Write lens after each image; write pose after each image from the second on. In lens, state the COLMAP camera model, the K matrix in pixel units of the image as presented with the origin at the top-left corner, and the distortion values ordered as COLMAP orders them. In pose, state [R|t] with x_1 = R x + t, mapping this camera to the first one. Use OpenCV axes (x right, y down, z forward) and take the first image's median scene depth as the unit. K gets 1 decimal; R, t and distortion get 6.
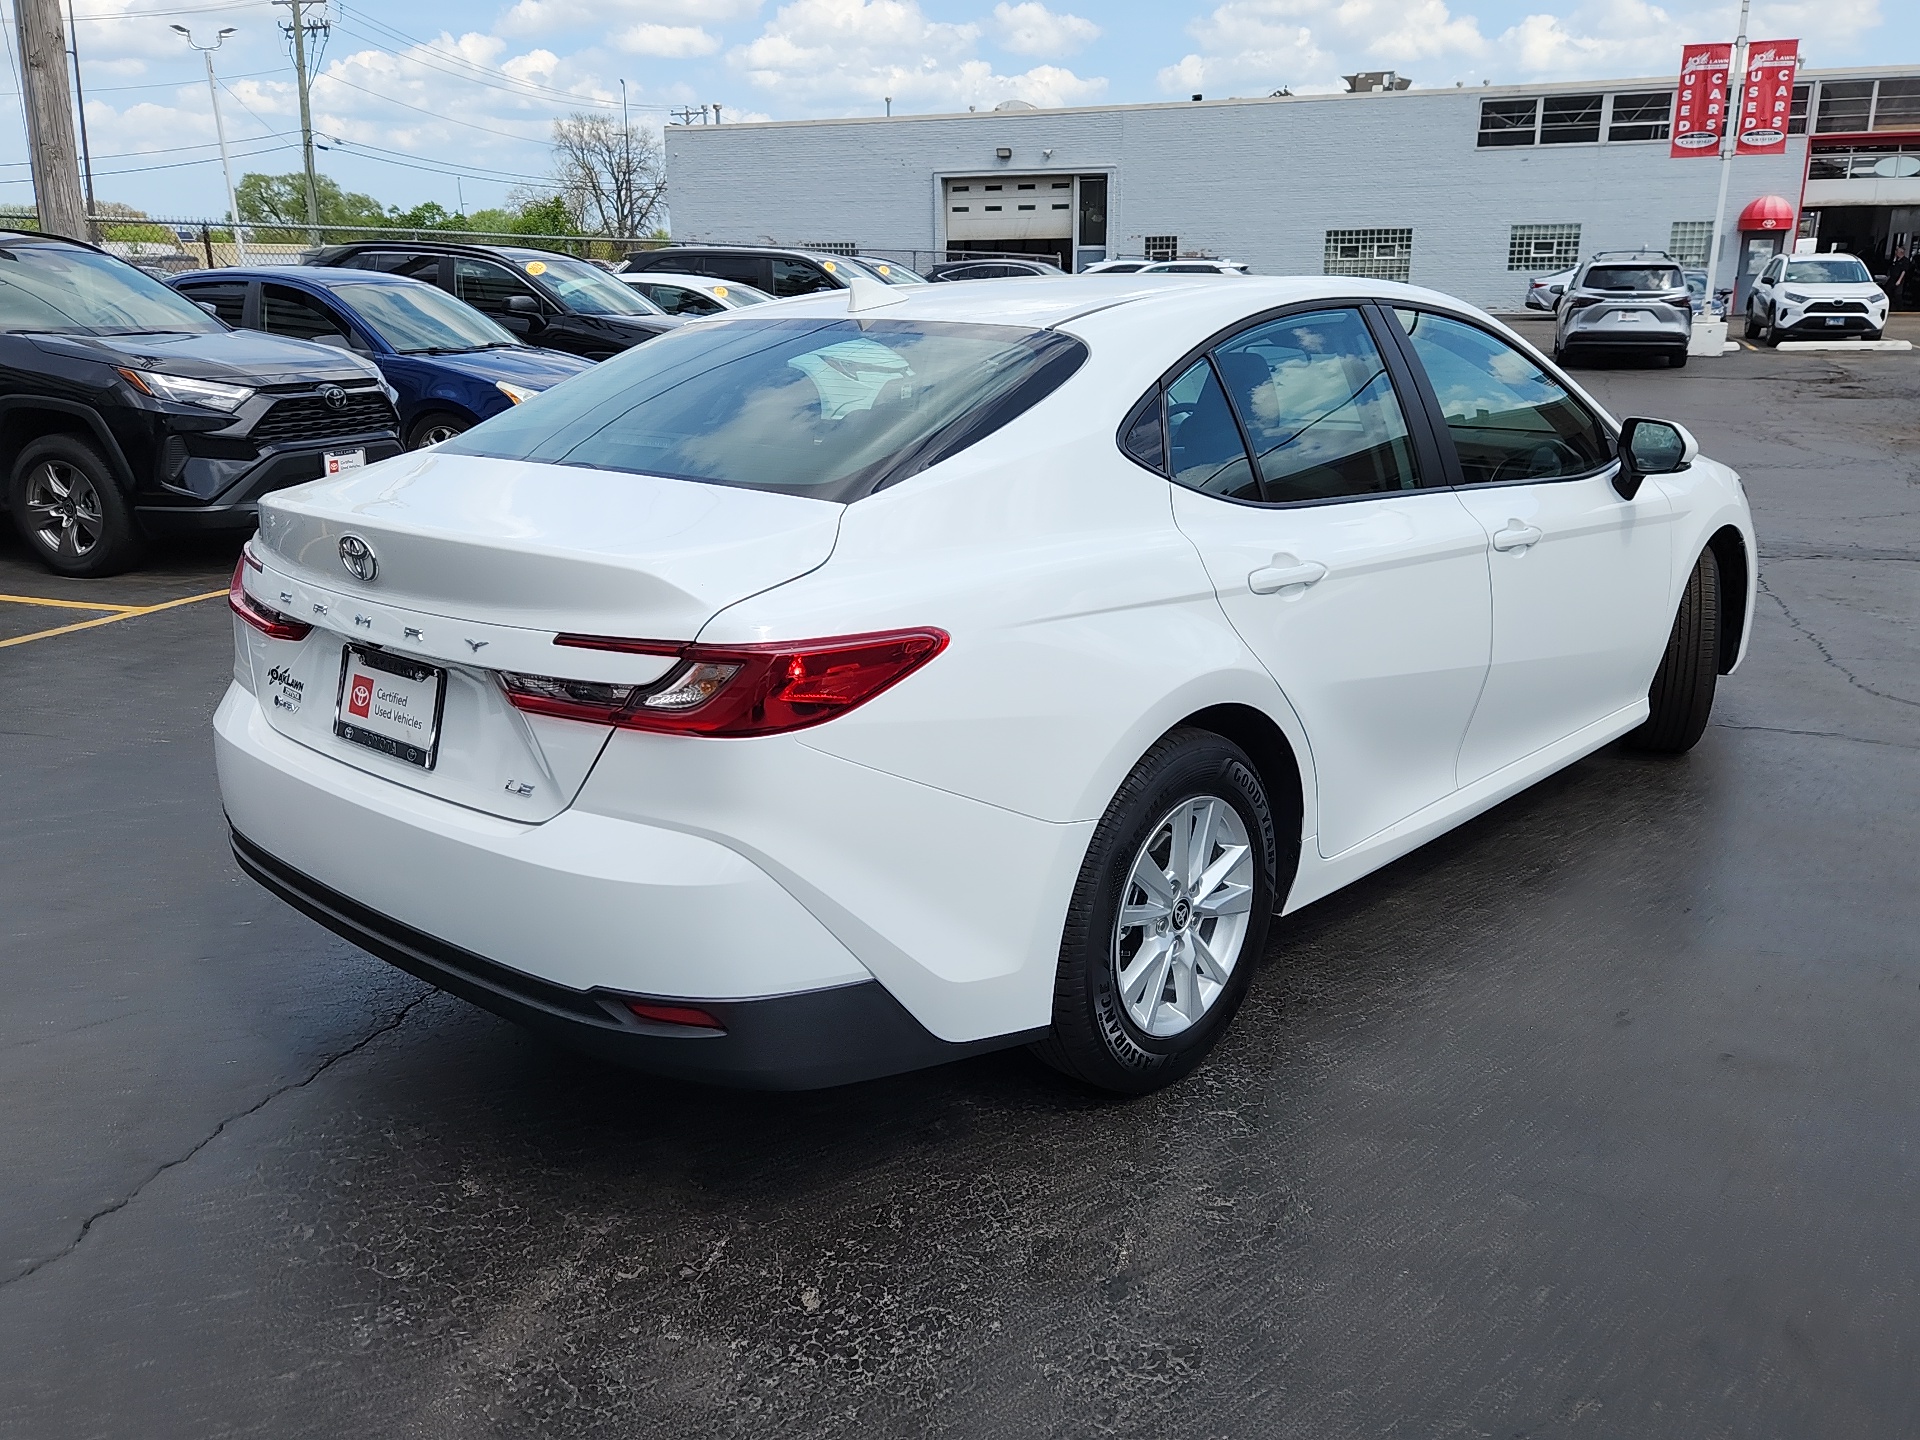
lens RADIAL K [[1590.4, 0, 952.7], [0, 1590.4, 725.2], [0, 0, 1]] dist [0.045524, -0.050938]
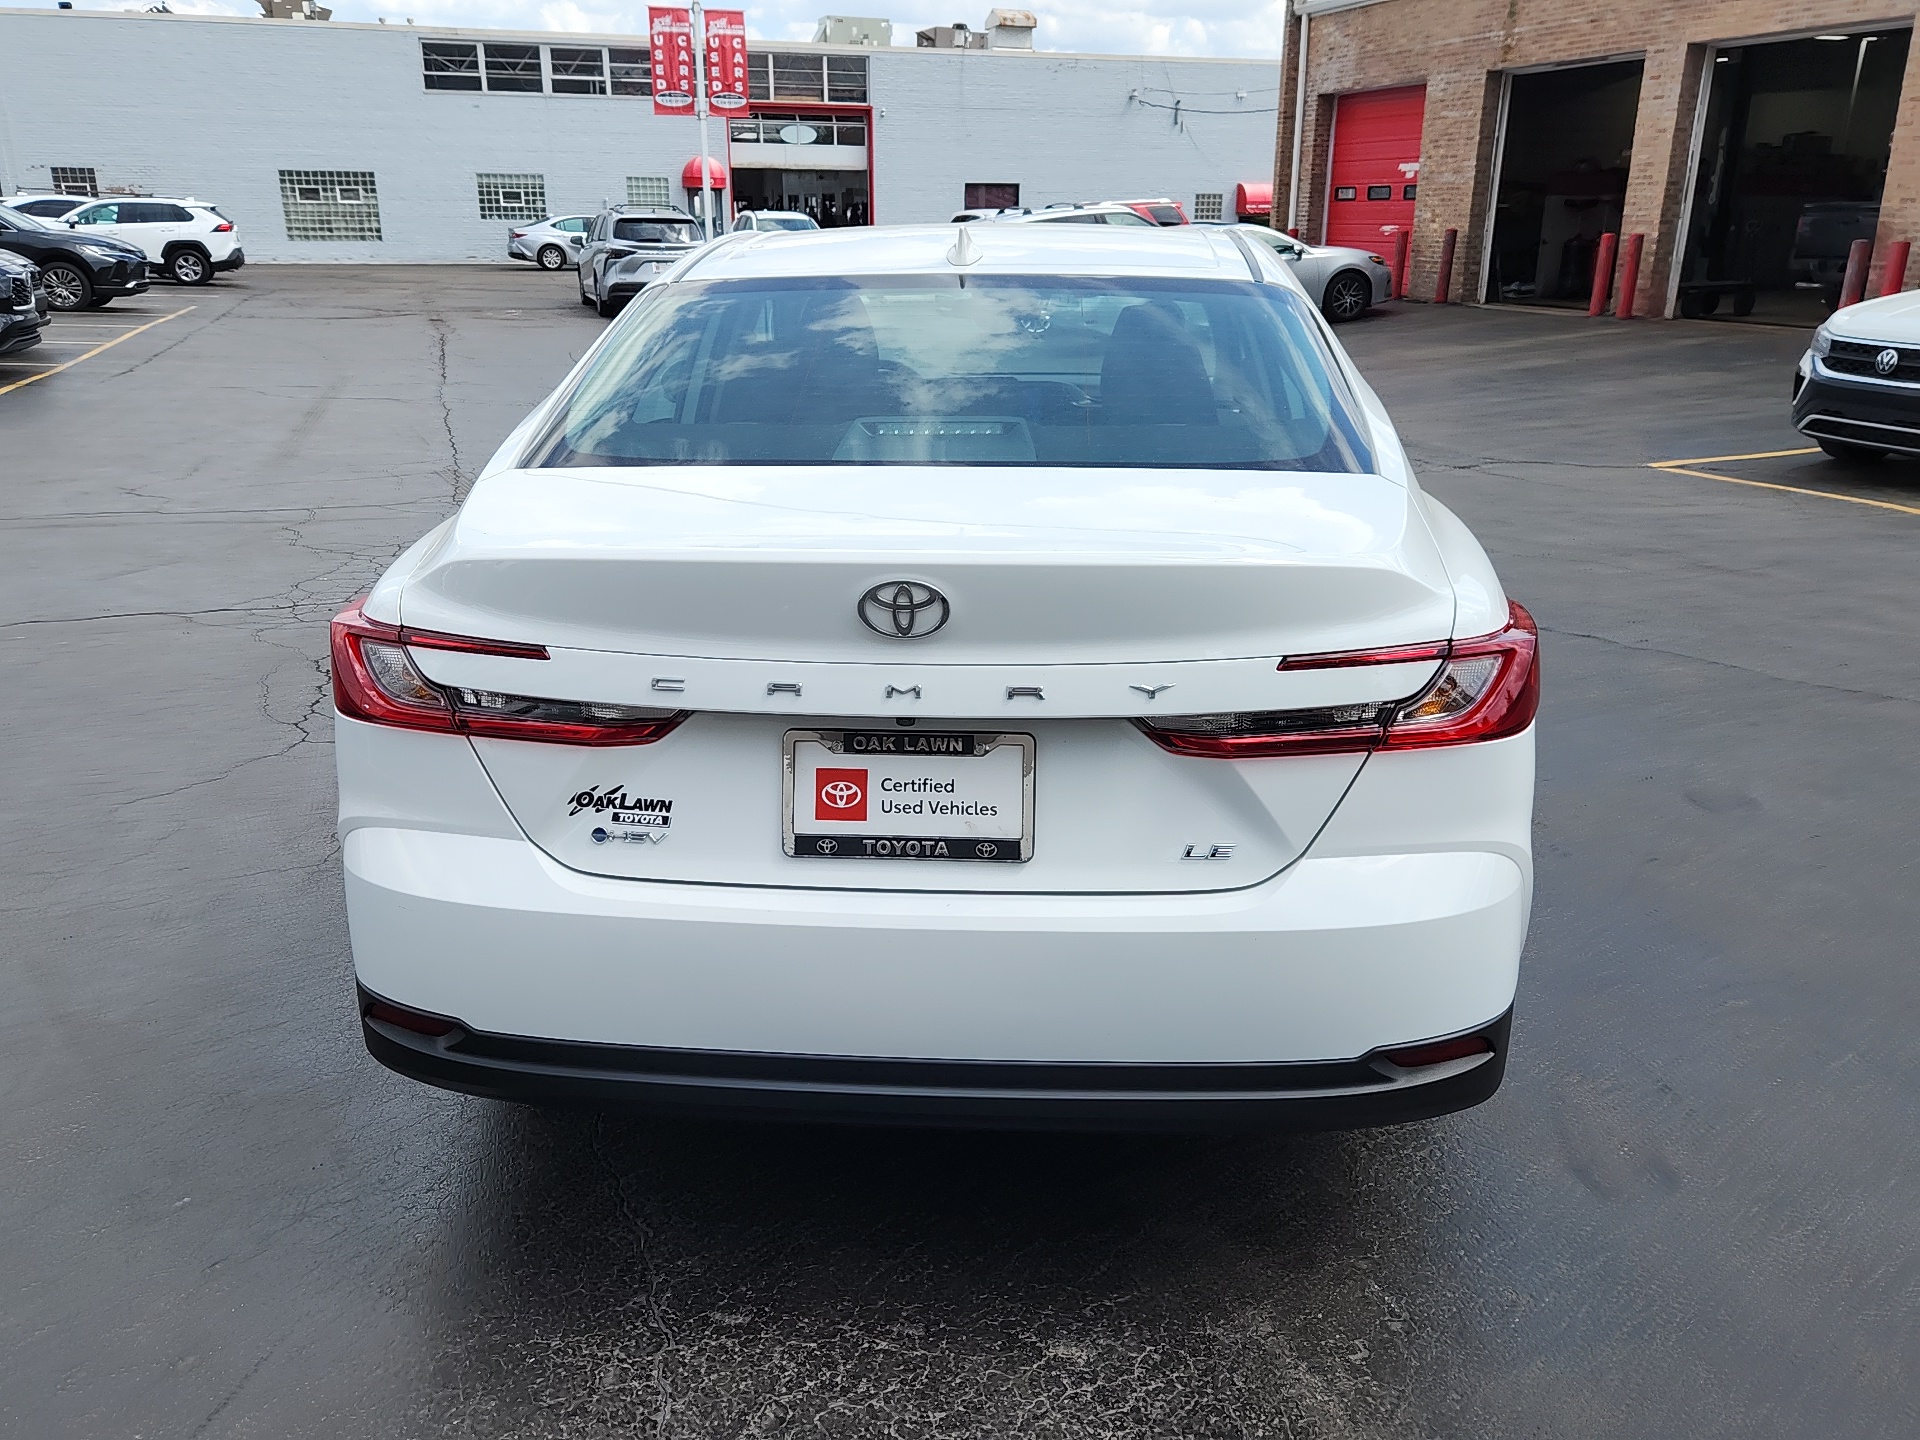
lens RADIAL K [[1590.4, 0, 920.0], [0, 1590.4, 764.3], [0, 0, 1]] dist [0.045524, -0.050938]
pose [[0.772553, -0.188674, 0.606271, -0.112190], [0.156696, 0.981951, 0.105913, -0.014915], [-0.615311, 0.013177, 0.788174, 0.055660]]
